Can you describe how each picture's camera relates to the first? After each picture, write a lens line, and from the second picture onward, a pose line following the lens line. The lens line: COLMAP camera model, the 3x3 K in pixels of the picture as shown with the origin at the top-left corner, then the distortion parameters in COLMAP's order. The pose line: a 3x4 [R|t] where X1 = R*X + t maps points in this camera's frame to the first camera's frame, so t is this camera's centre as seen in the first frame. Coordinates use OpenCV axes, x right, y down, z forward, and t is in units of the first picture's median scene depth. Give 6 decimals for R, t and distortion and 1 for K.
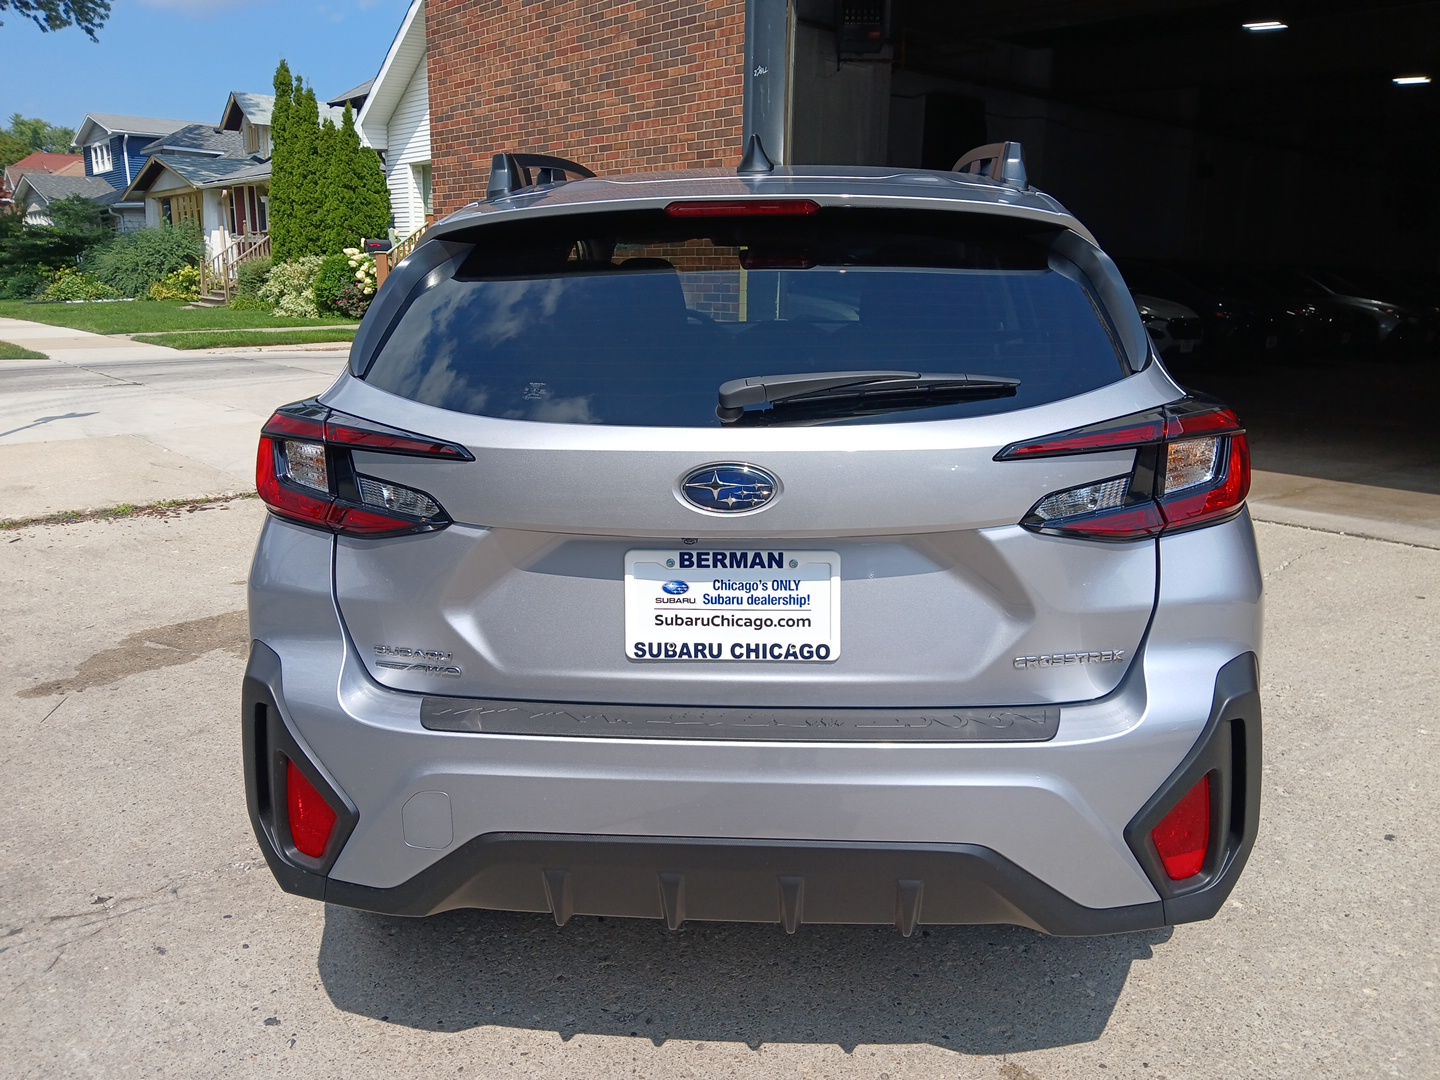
lens RADIAL K [[1118.2, 0, 728.2], [0, 1118.2, 540.1], [0, 0, 1]] dist [0.030938, -0.081202]
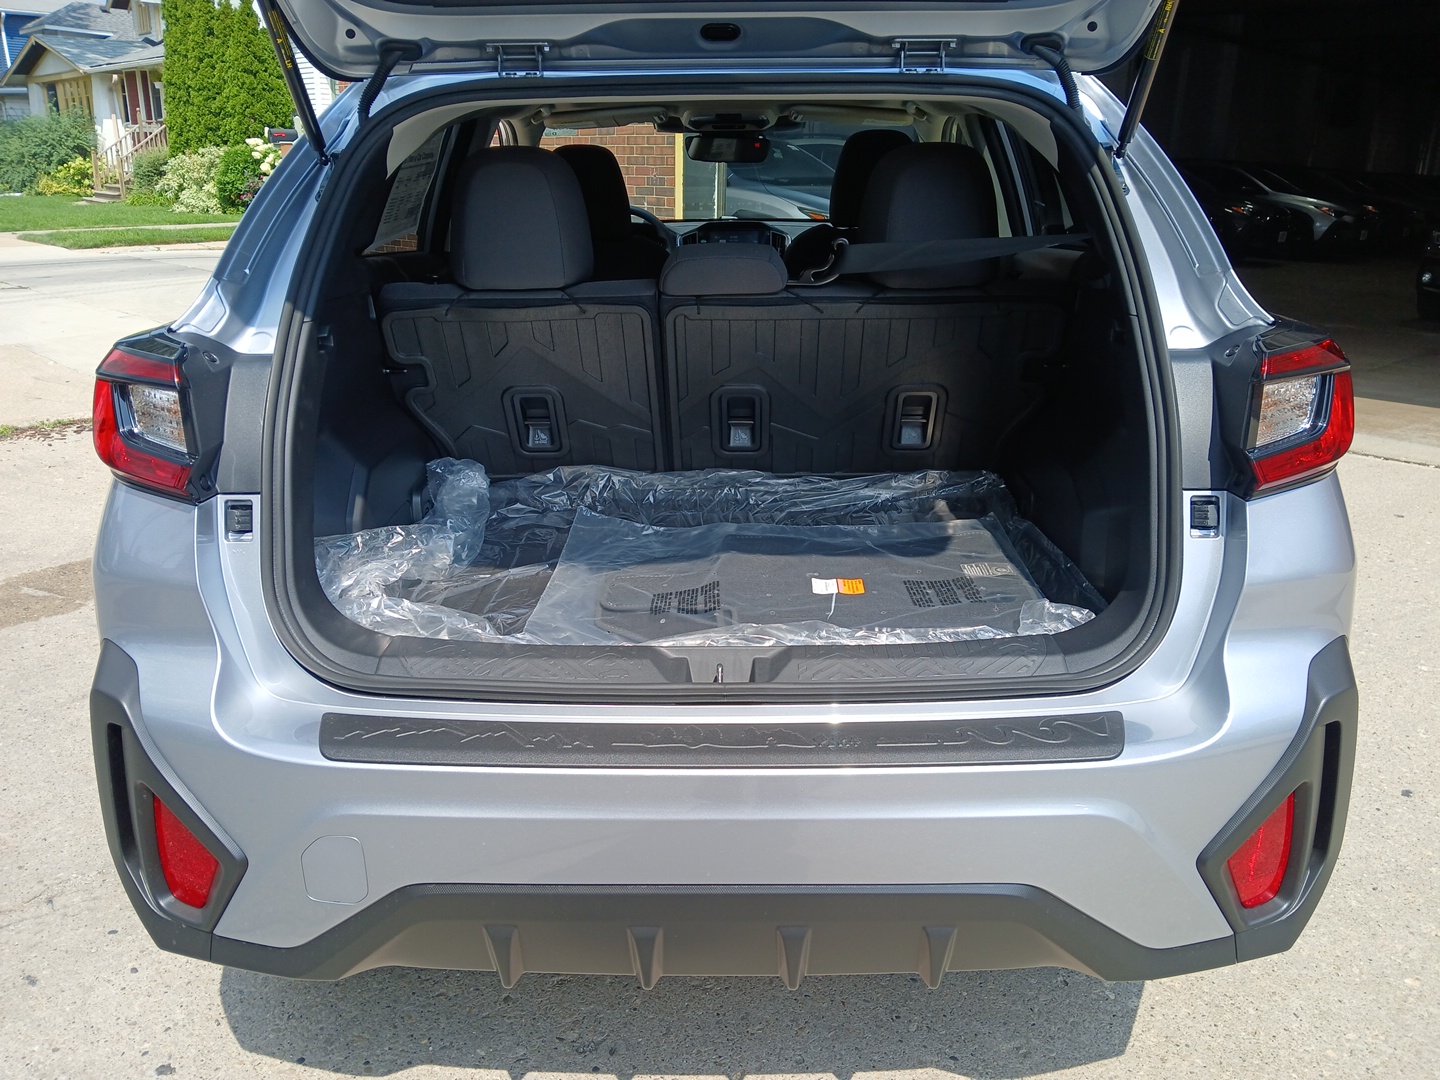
lens RADIAL K [[1128.2, 0, 729.0], [0, 1128.2, 541.4], [0, 0, 1]] dist [-0.011455, -0.011358]
pose [[0.998024, -0.015553, 0.060874, -0.025513], [0.010176, 0.996099, 0.087660, -0.034067], [-0.062000, -0.086867, 0.994289, 0.153683]]
